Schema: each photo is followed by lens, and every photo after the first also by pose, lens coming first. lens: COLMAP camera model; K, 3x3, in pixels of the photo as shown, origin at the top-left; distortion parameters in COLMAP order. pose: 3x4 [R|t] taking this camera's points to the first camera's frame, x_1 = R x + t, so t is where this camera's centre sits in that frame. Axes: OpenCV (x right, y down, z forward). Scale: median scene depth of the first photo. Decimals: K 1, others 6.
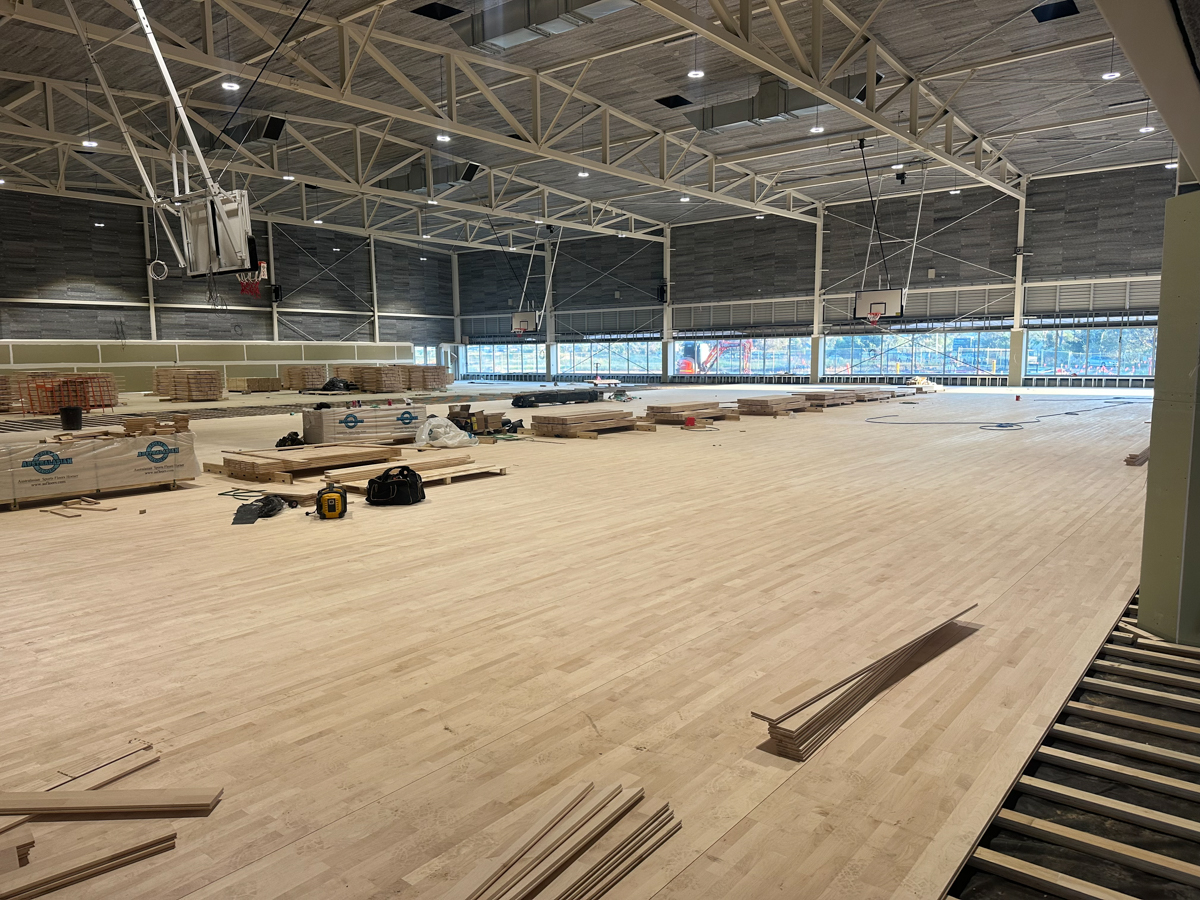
lens RADIAL K [[849.7, 0, 599.6], [0, 849.7, 453.5], [0, 0, 1]] dist [-0.001830, -0.002958]
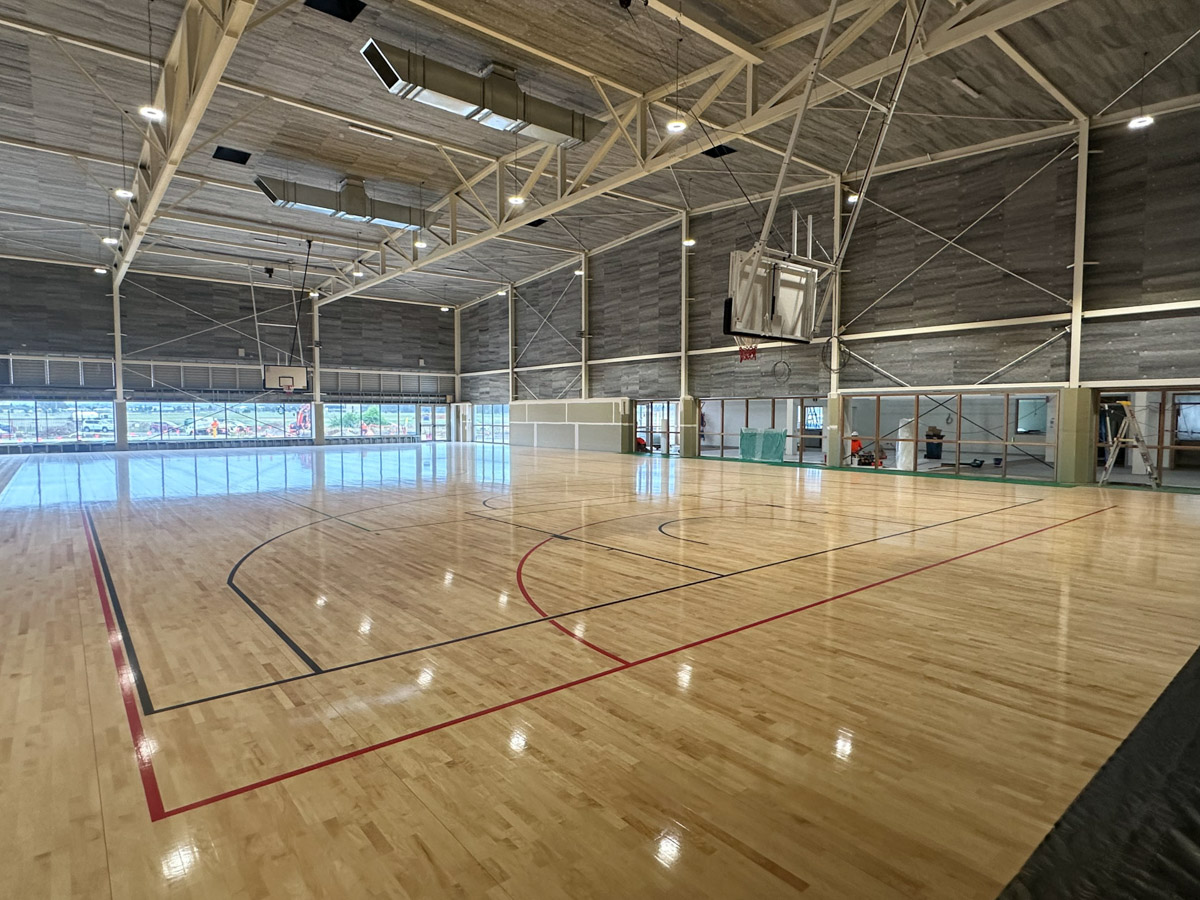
lens RADIAL K [[657.1, 0, 599.2], [0, 657.1, 449.3], [0, 0, 1]] dist [0.000692, 0.000461]
pose [[0.204714, -0.035545, 0.978176, -0.460044], [0.111014, 0.993735, 0.012878, -0.038705], [-0.972506, 0.105955, 0.207377, 0.387464]]
